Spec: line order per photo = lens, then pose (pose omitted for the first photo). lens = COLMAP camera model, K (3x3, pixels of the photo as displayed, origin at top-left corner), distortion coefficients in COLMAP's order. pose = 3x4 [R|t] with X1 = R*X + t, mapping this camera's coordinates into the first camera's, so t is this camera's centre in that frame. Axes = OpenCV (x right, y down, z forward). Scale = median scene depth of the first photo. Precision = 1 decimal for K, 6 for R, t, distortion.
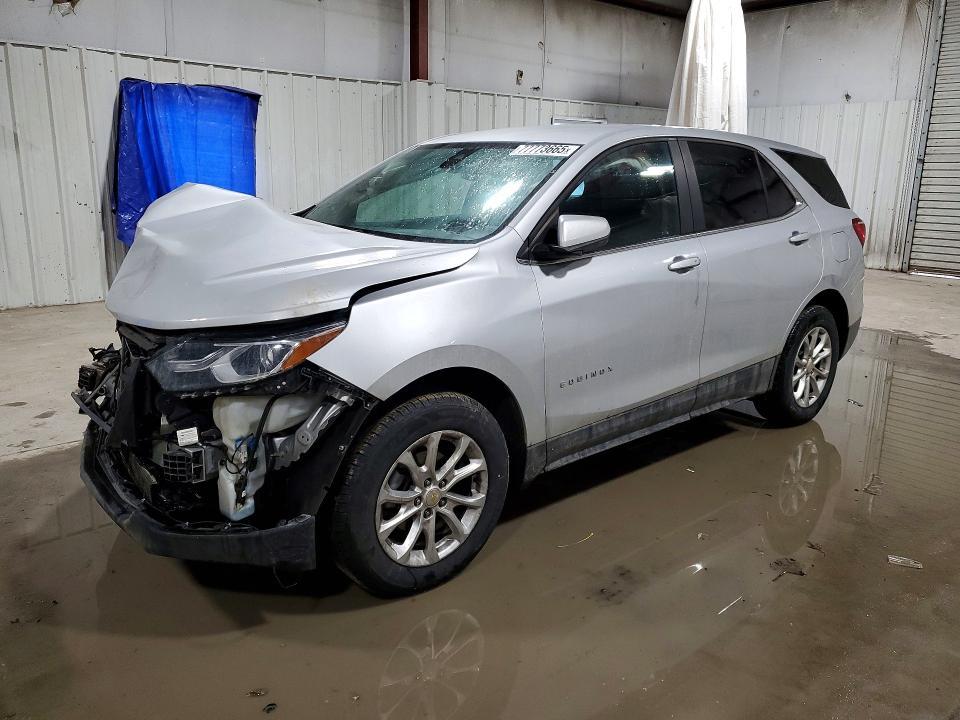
lens RADIAL K [[747.1, 0, 469.7], [0, 747.1, 348.2], [0, 0, 1]] dist [0.002158, -0.004451]
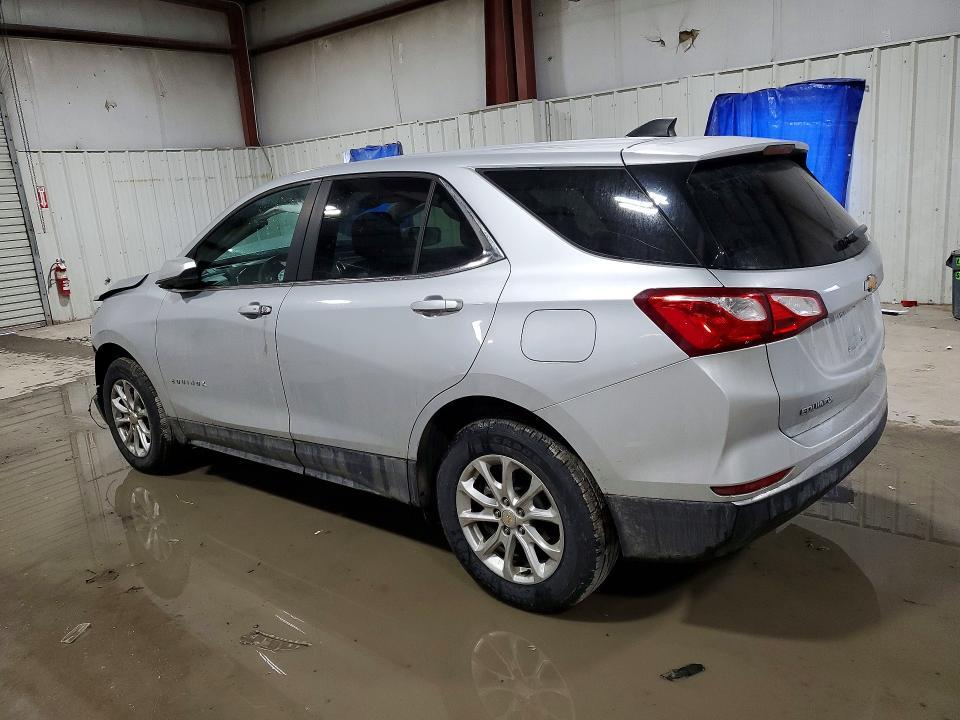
lens RADIAL K [[761.2, 0, 480.0], [0, 761.2, 360.0], [0, 0, 1]] dist [0.019719, 0.000863]
pose [[0.174967, 0.190820, -0.965906, 1.157102], [-0.152689, 0.974429, 0.164845, -0.225346], [0.972663, 0.118641, 0.199629, 0.932865]]
